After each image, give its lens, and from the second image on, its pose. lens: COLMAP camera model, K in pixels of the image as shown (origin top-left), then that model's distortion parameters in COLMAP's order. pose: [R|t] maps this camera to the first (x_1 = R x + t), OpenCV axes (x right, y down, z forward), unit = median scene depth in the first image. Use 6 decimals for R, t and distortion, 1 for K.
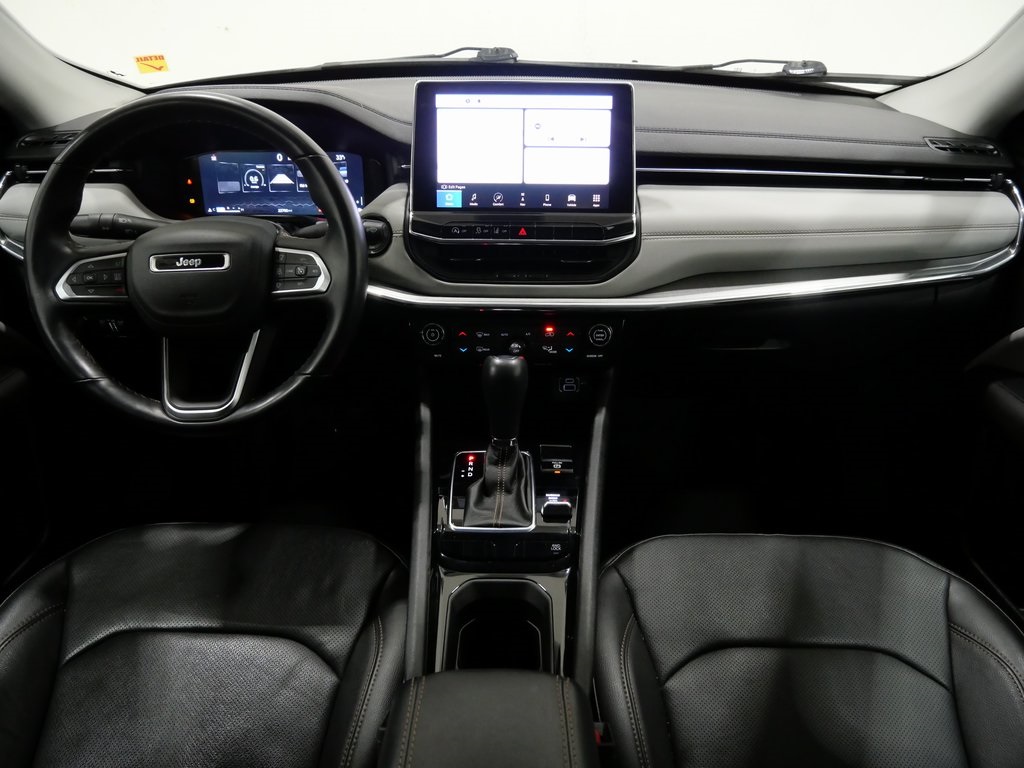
lens RADIAL K [[750.7, 0, 512.0], [0, 750.7, 384.0], [0, 0, 1]] dist [-0.052643, 0.005957]
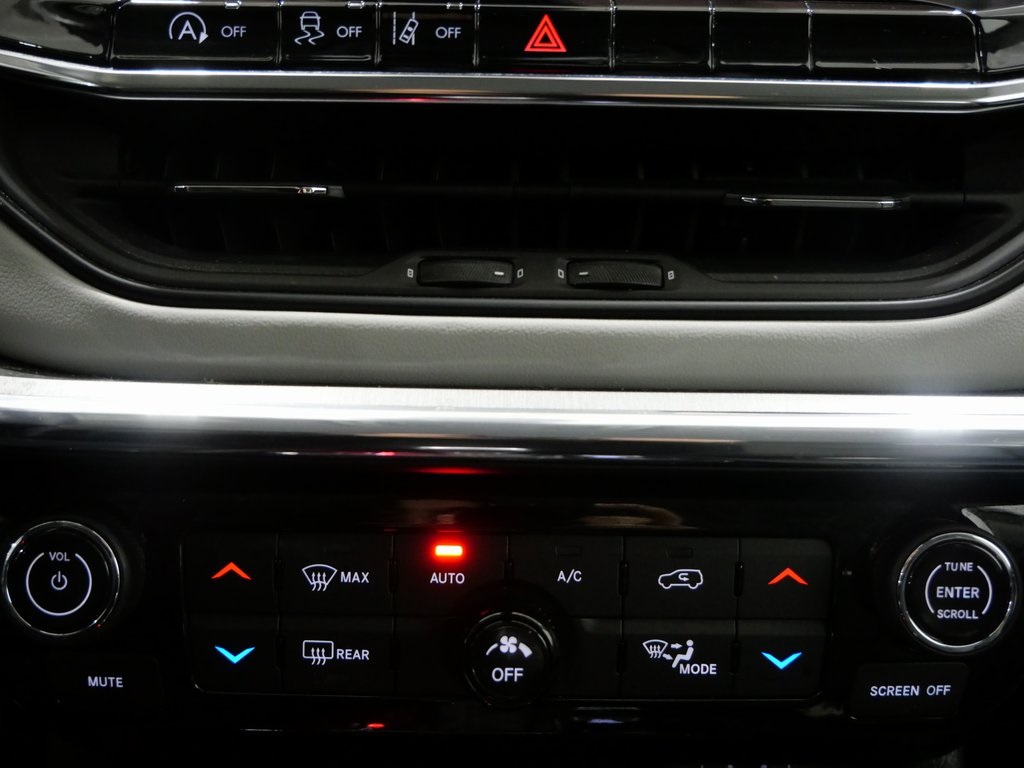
lens RADIAL K [[1017.0, 0, 512.0], [0, 1017.0, 384.0], [0, 0, 1]] dist [0.001131, 0.001065]
pose [[0.999967, 0.007805, 0.002373, 0.005801], [-0.007390, 0.989865, -0.141816, -0.079400], [-0.003456, 0.141794, 0.989890, 0.743846]]
